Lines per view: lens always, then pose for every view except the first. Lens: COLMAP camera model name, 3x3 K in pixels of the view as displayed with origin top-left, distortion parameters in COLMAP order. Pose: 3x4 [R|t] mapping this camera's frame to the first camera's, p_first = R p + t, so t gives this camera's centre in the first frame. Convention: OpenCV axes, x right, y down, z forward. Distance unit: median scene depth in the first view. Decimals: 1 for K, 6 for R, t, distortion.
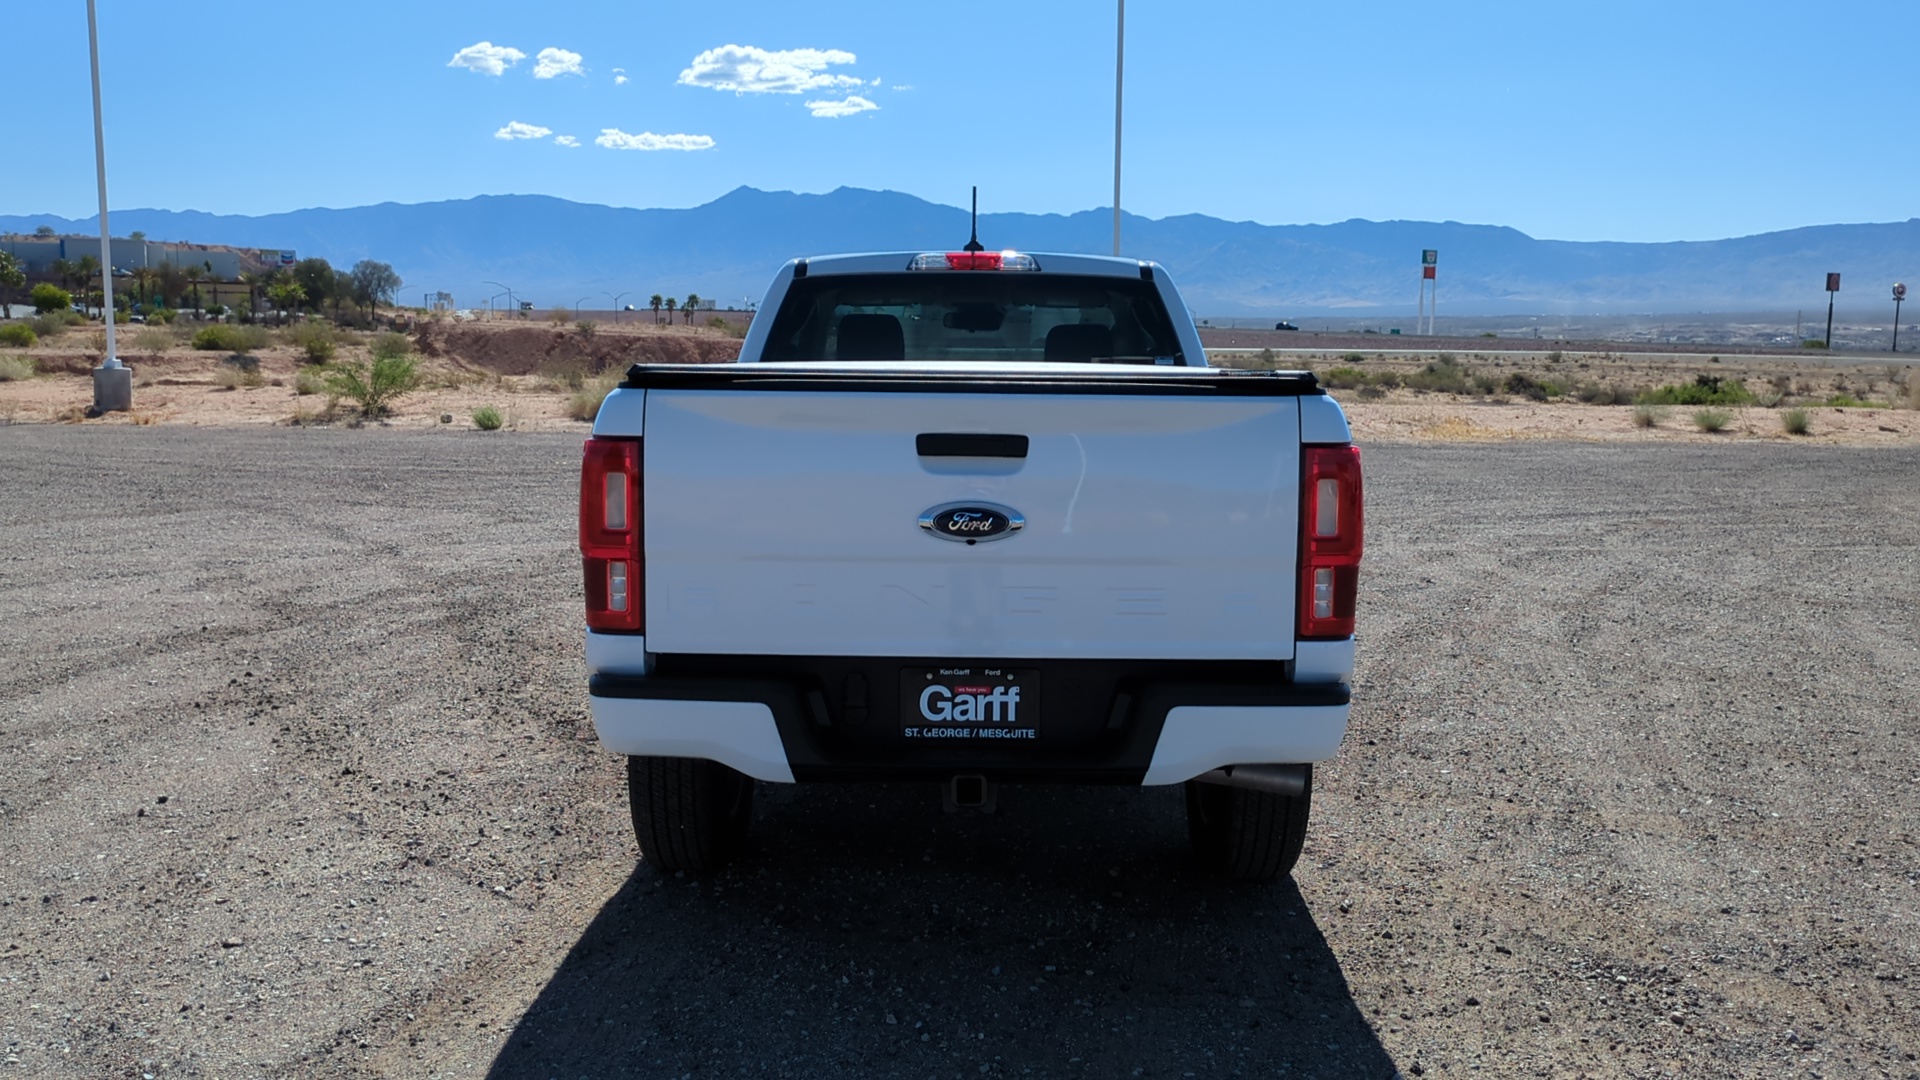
lens RADIAL K [[1655.1, 0, 964.1], [0, 1655.1, 556.7], [0, 0, 1]] dist [0.058860, -0.073253]
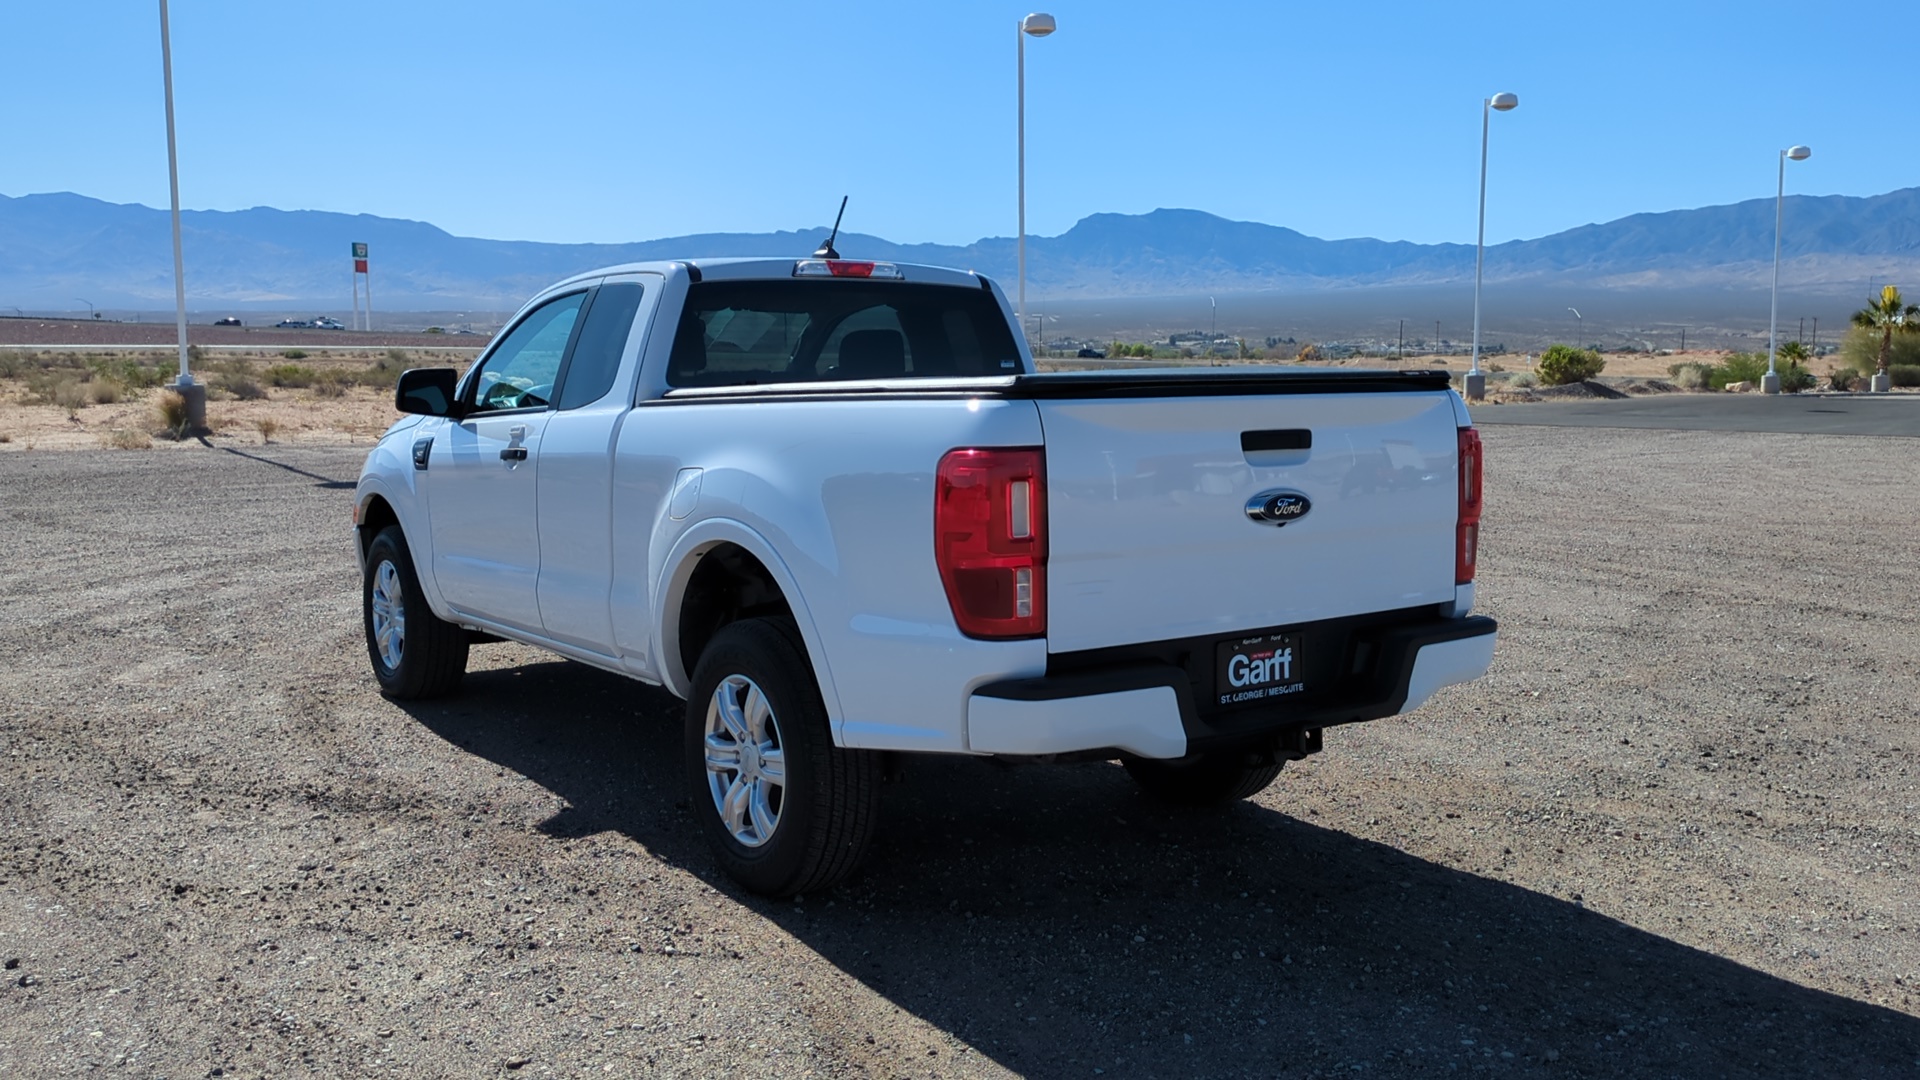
lens RADIAL K [[1655.1, 0, 985.5], [0, 1655.1, 561.1], [0, 0, 1]] dist [0.058860, -0.073253]
pose [[0.809491, -0.084237, 0.581058, -0.780587], [0.081333, 0.996201, 0.031114, -0.033807], [-0.581471, 0.022073, 0.813268, 0.175591]]
